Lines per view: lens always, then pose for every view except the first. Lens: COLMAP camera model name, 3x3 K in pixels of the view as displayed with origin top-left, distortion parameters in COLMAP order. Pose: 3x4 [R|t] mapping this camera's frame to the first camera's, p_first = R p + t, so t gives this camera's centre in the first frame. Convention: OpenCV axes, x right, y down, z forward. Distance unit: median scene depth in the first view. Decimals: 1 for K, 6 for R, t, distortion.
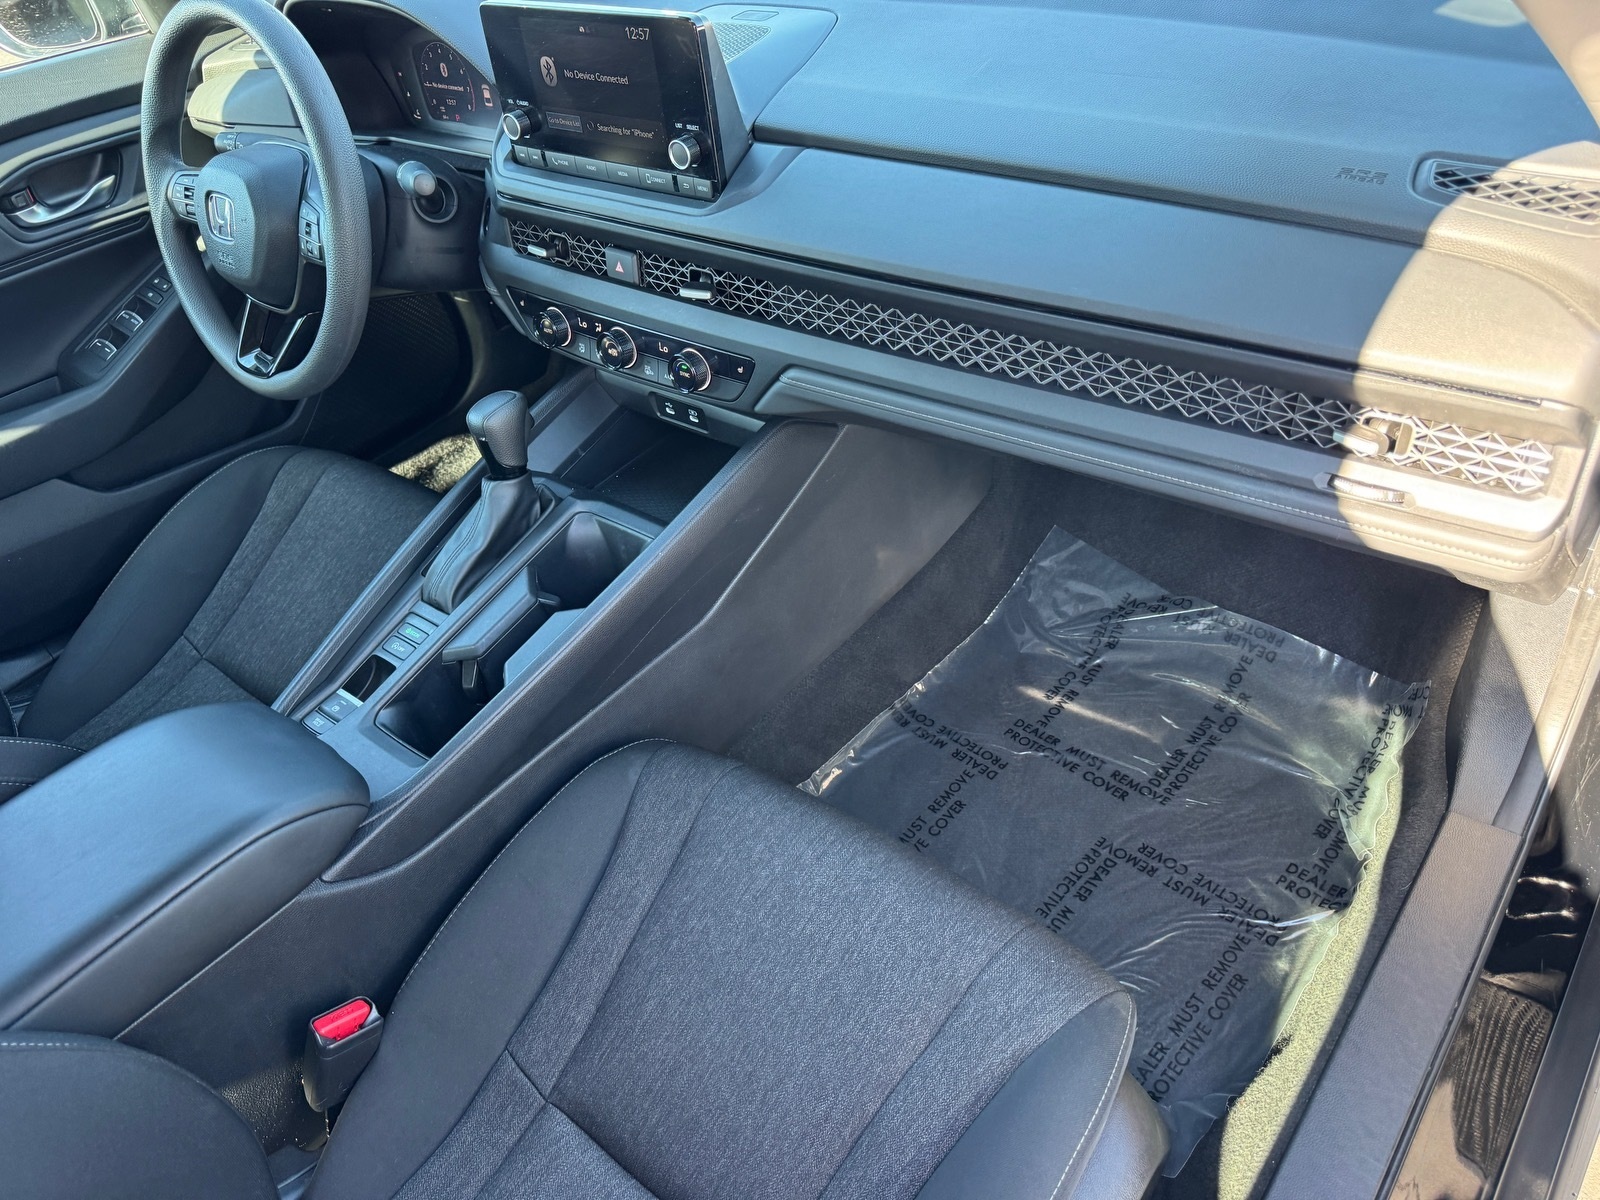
lens RADIAL K [[1158.6, 0, 810.9], [0, 1158.6, 604.2], [0, 0, 1]] dist [0.042725, -0.068784]
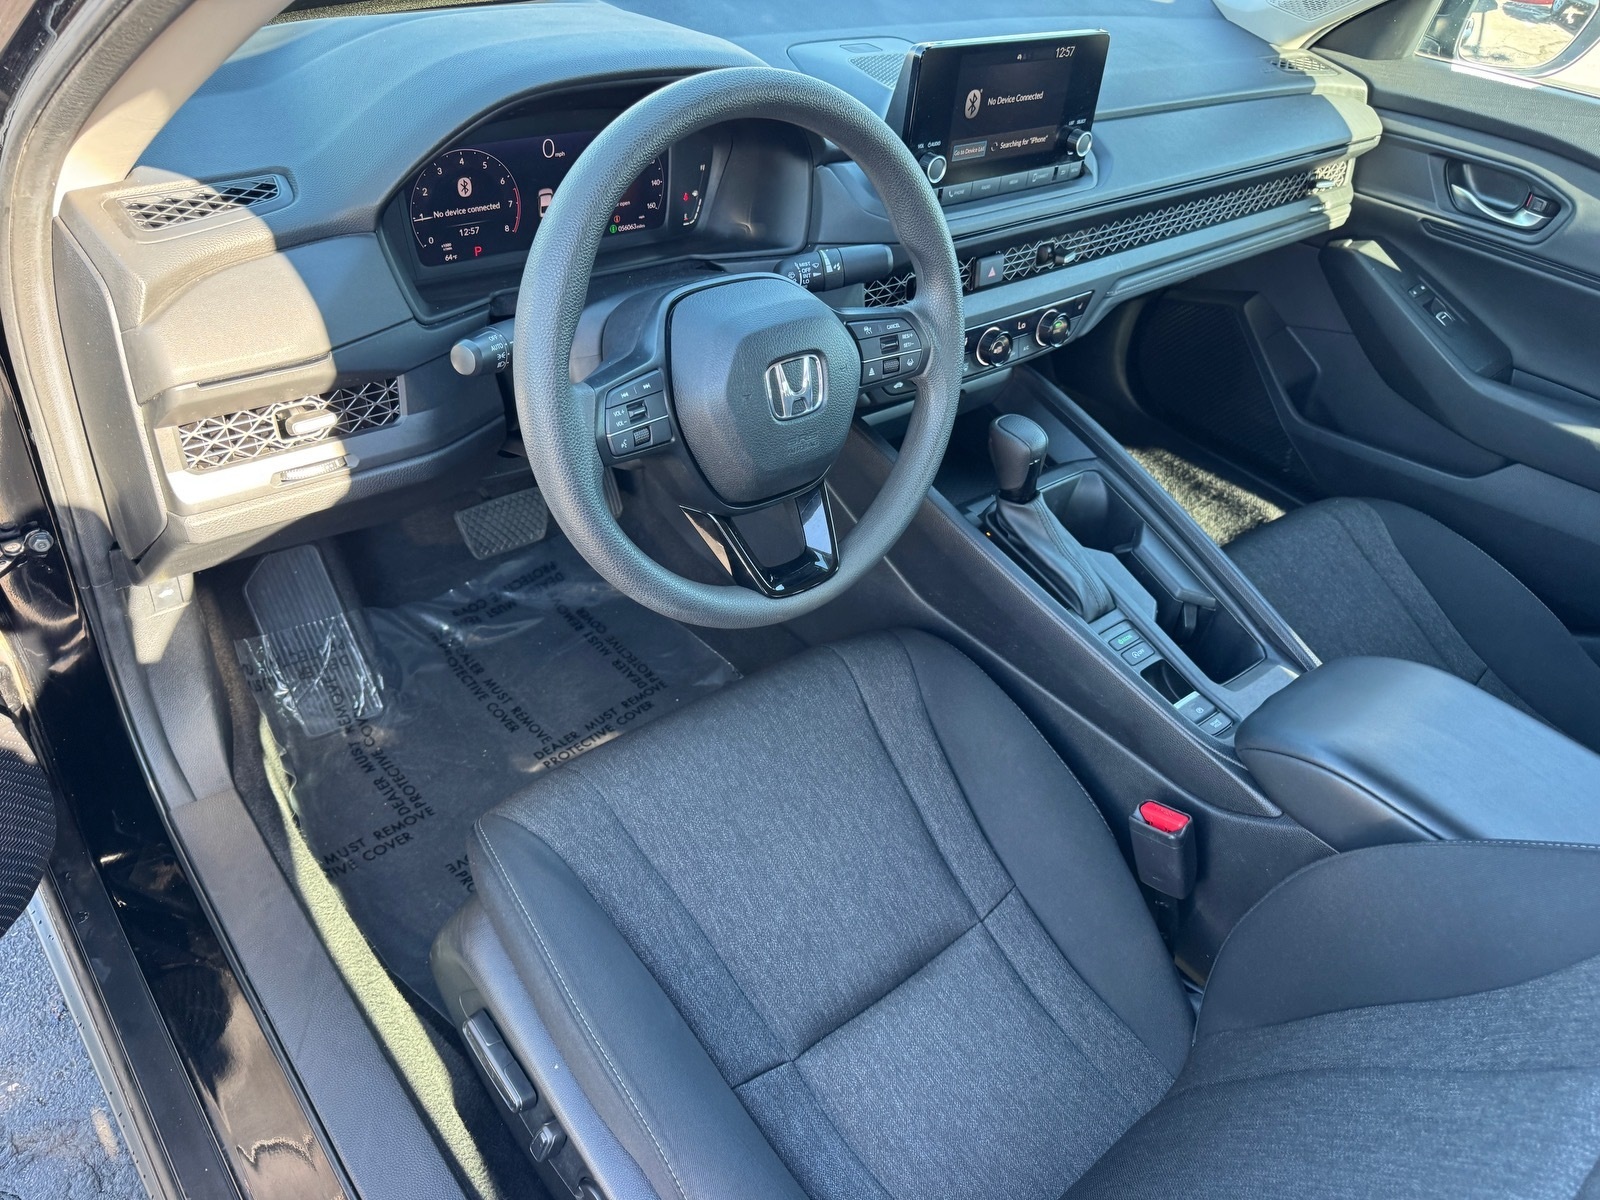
lens RADIAL K [[1158.6, 0, 811.7], [0, 1158.6, 608.1], [0, 0, 1]] dist [0.042725, -0.068784]
pose [[0.170351, -0.495474, 0.851755, -1.341109], [0.513350, 0.782448, 0.352487, -0.539403], [-0.841102, 0.377201, 0.387642, 0.877260]]
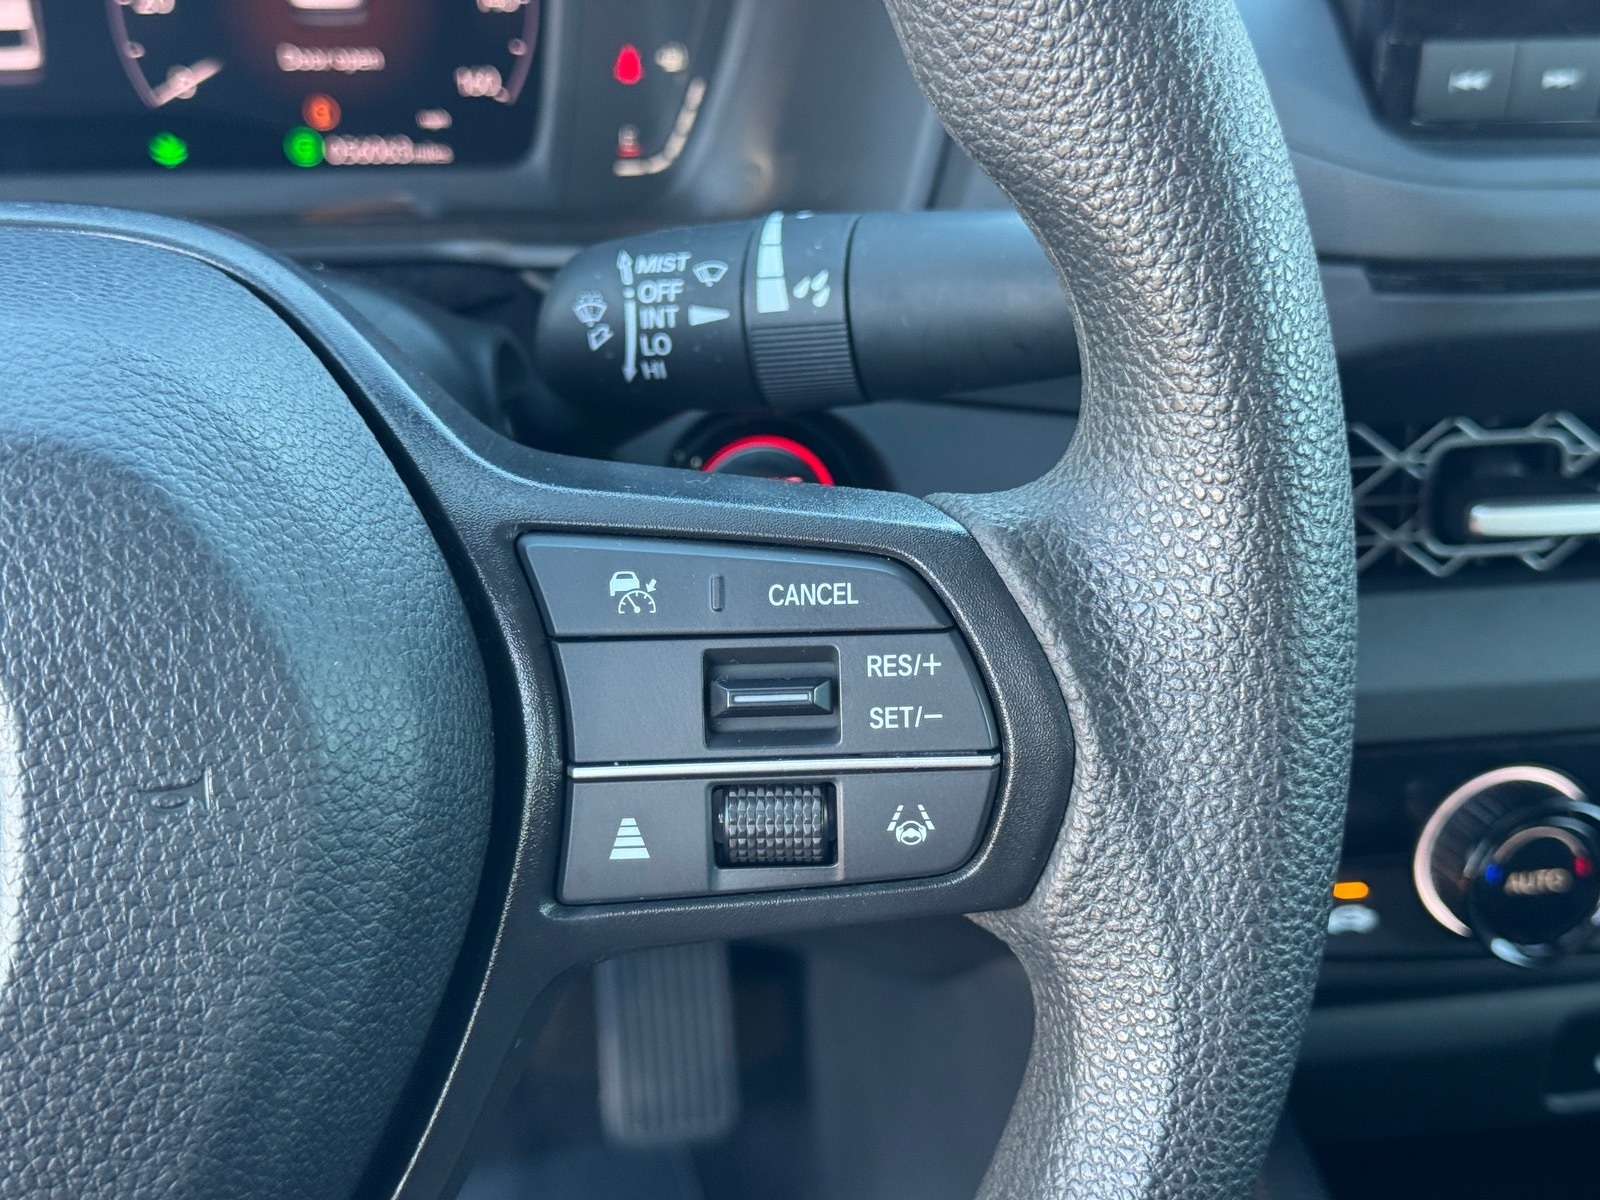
lens RADIAL K [[2295.6, 0, 804.7], [0, 2295.6, 603.0], [0, 0, 1]] dist [0.165245, 0.000000]
pose [[0.611607, -0.218995, 0.760248, -0.688609], [0.412658, 0.908163, -0.070374, -0.342591], [-0.675018, 0.356764, 0.645810, 0.902566]]
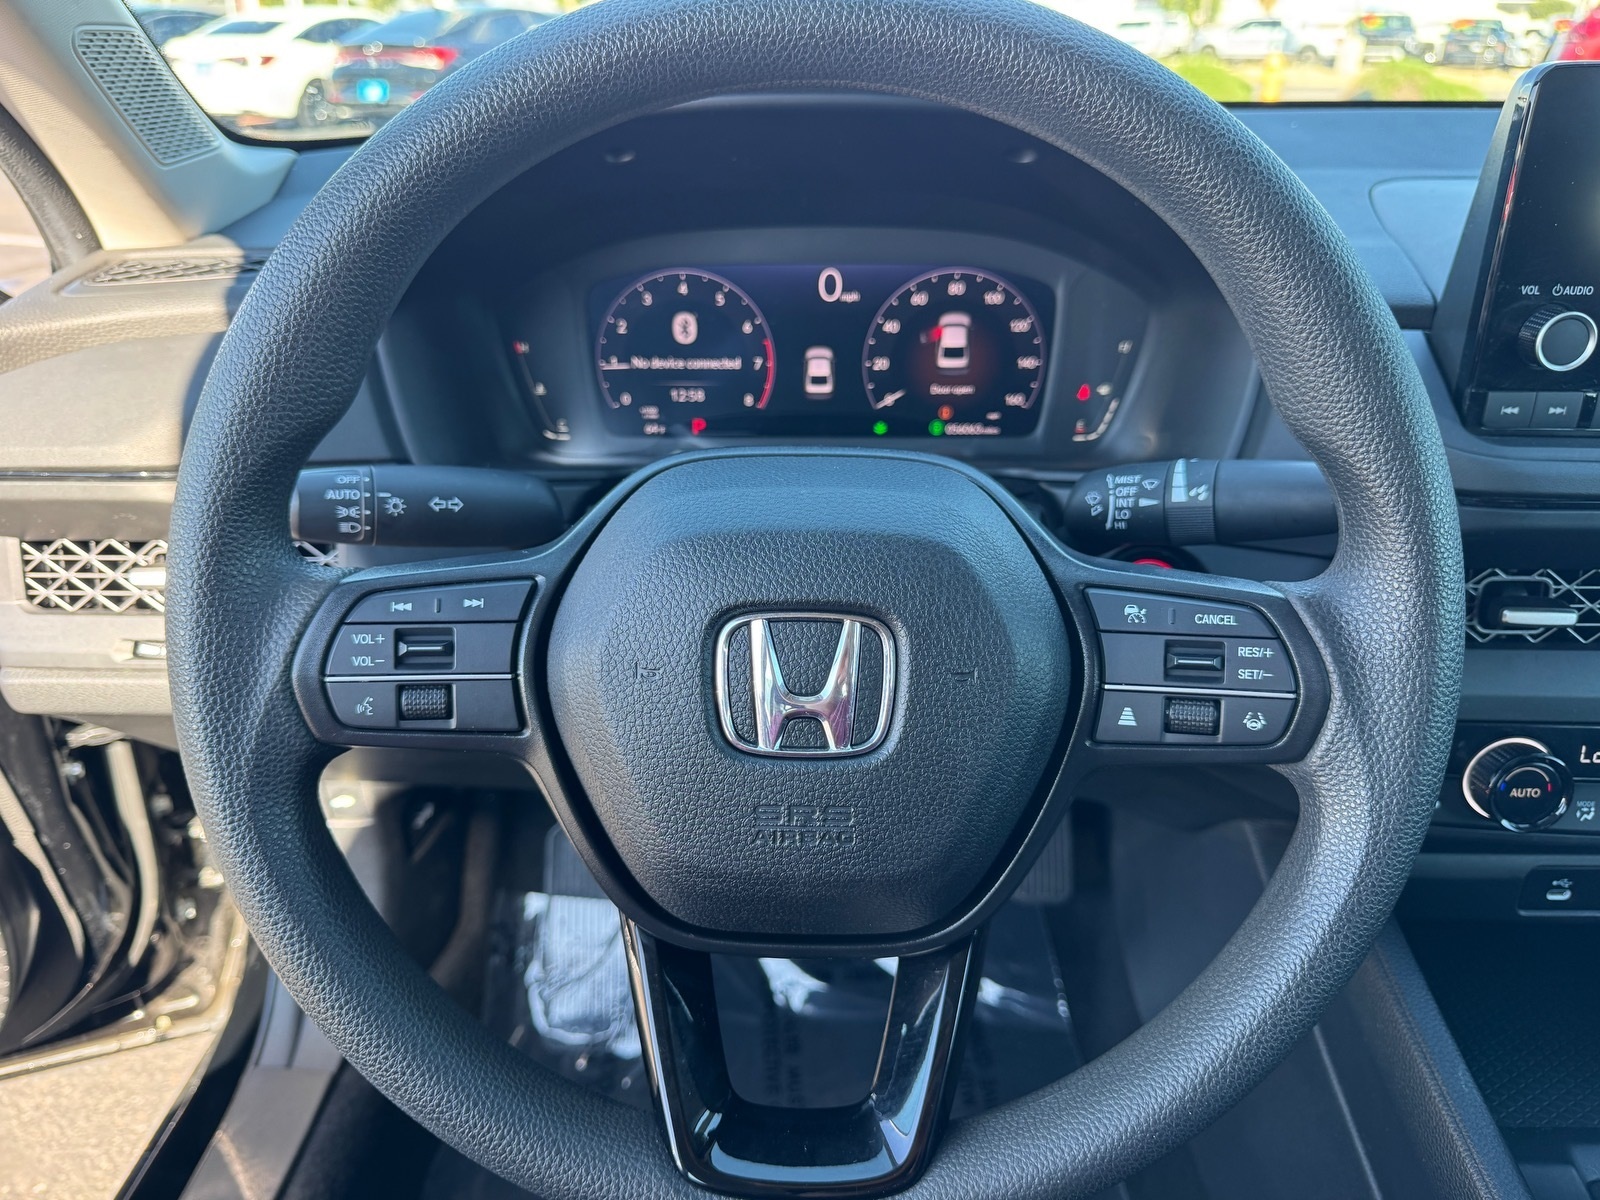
lens RADIAL K [[1158.6, 0, 799.7], [0, 1158.6, 601.0], [0, 0, 1]] dist [0.042725, -0.068784]
pose [[0.783167, -0.143498, 0.605027, -0.772830], [0.321243, 0.926473, -0.196090, -0.340327], [-0.532403, 0.347932, 0.771681, 0.885114]]
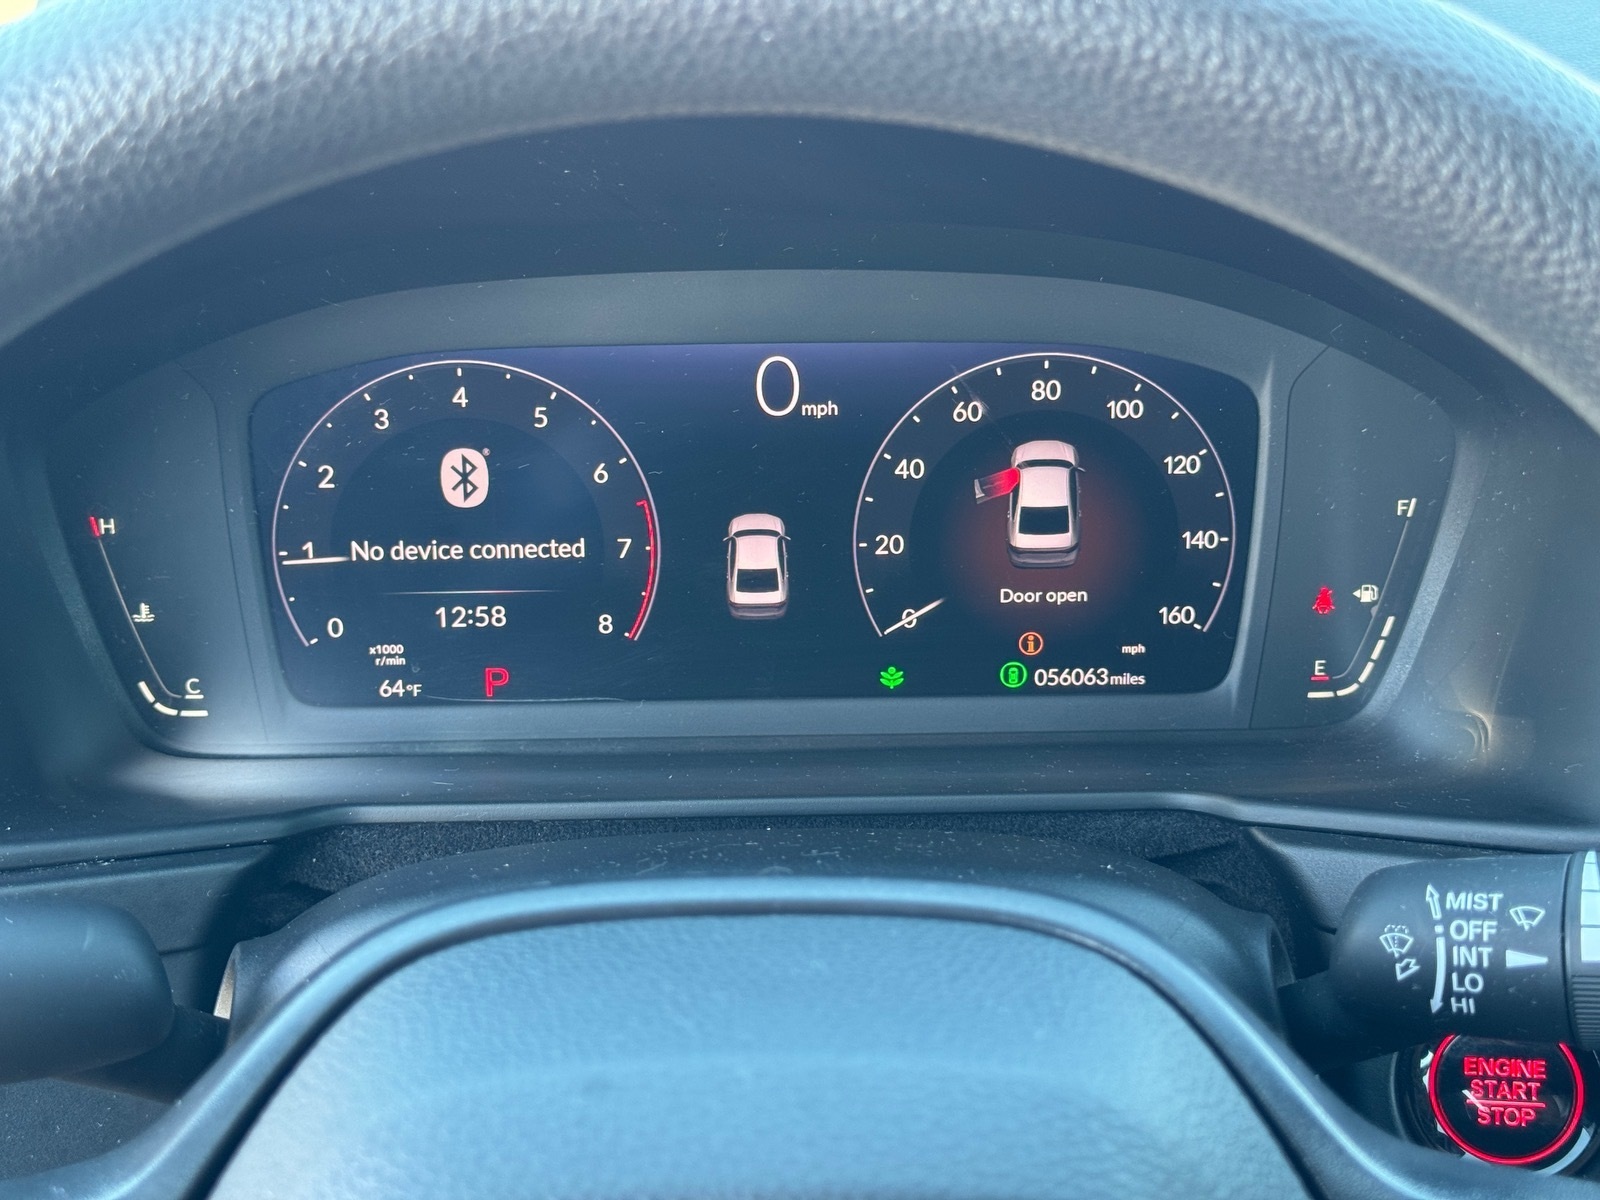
lens RADIAL K [[2295.6, 0, 806.0], [0, 2295.6, 614.8], [0, 0, 1]] dist [0.165245, 0.000000]
pose [[0.754021, -0.105897, 0.648258, -0.732465], [0.348822, 0.900811, -0.258579, -0.410191], [-0.556575, 0.421100, 0.716169, 0.906966]]
